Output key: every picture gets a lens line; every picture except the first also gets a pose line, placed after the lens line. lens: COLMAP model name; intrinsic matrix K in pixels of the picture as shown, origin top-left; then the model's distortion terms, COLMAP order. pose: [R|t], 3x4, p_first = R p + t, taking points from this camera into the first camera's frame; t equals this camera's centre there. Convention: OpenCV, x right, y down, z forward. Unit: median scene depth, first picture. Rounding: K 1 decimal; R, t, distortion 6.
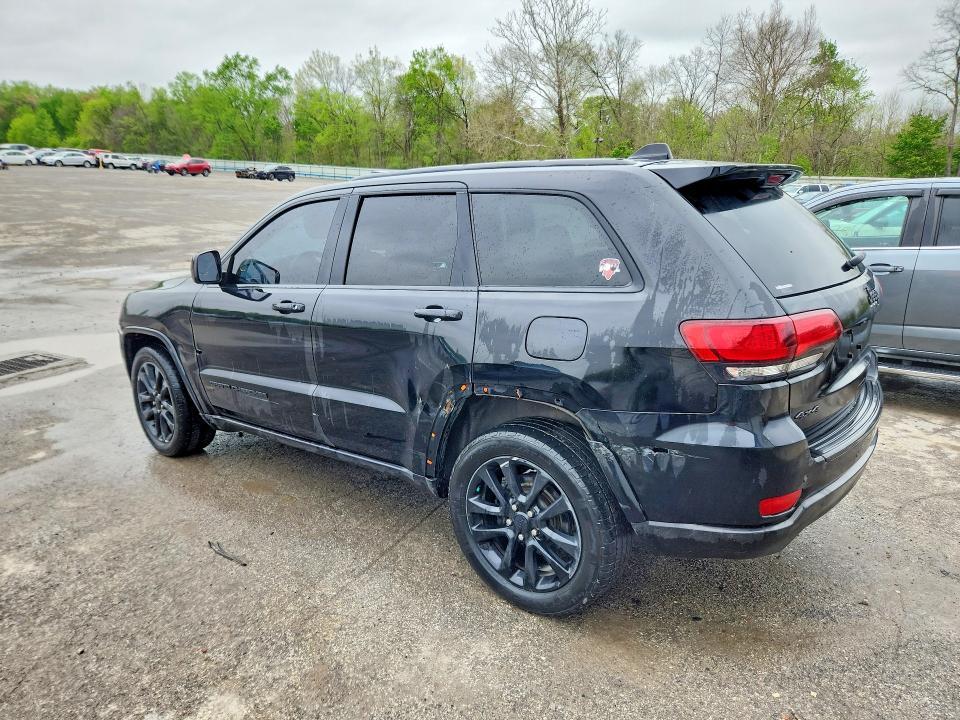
lens RADIAL K [[682.4, 0, 474.3], [0, 682.4, 352.9], [0, 0, 1]] dist [0.058308, -0.059624]
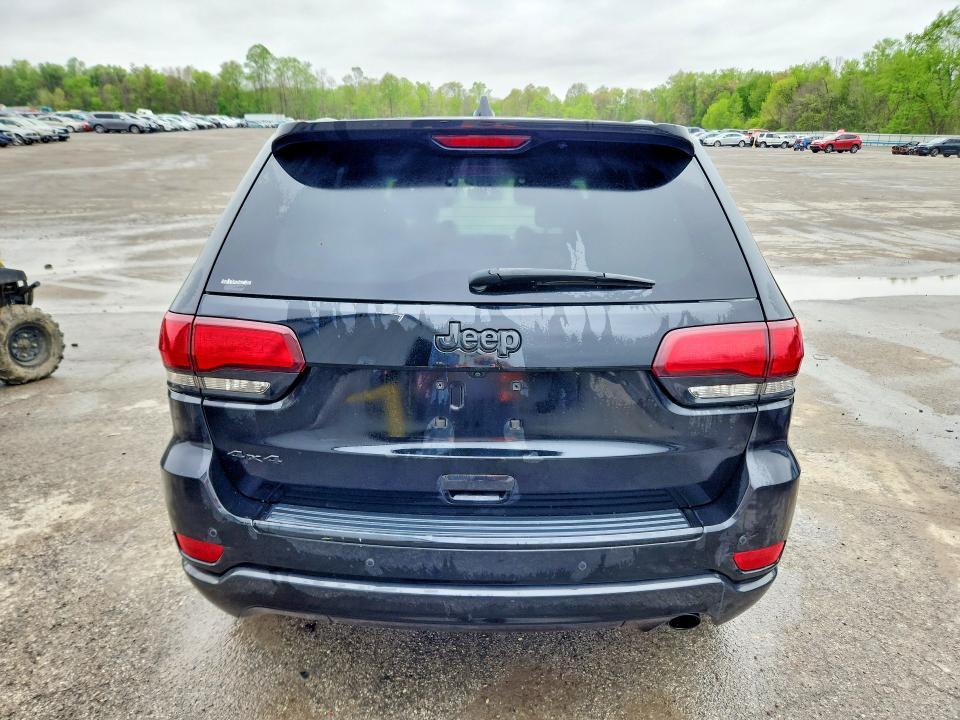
lens RADIAL K [[682.4, 0, 474.3], [0, 682.4, 352.9], [0, 0, 1]] dist [0.058308, -0.059624]
pose [[0.577076, 0.216200, -0.787554, 0.099256], [-0.194338, 0.972976, 0.124702, -0.012966], [0.793232, 0.081089, 0.603496, 0.062266]]
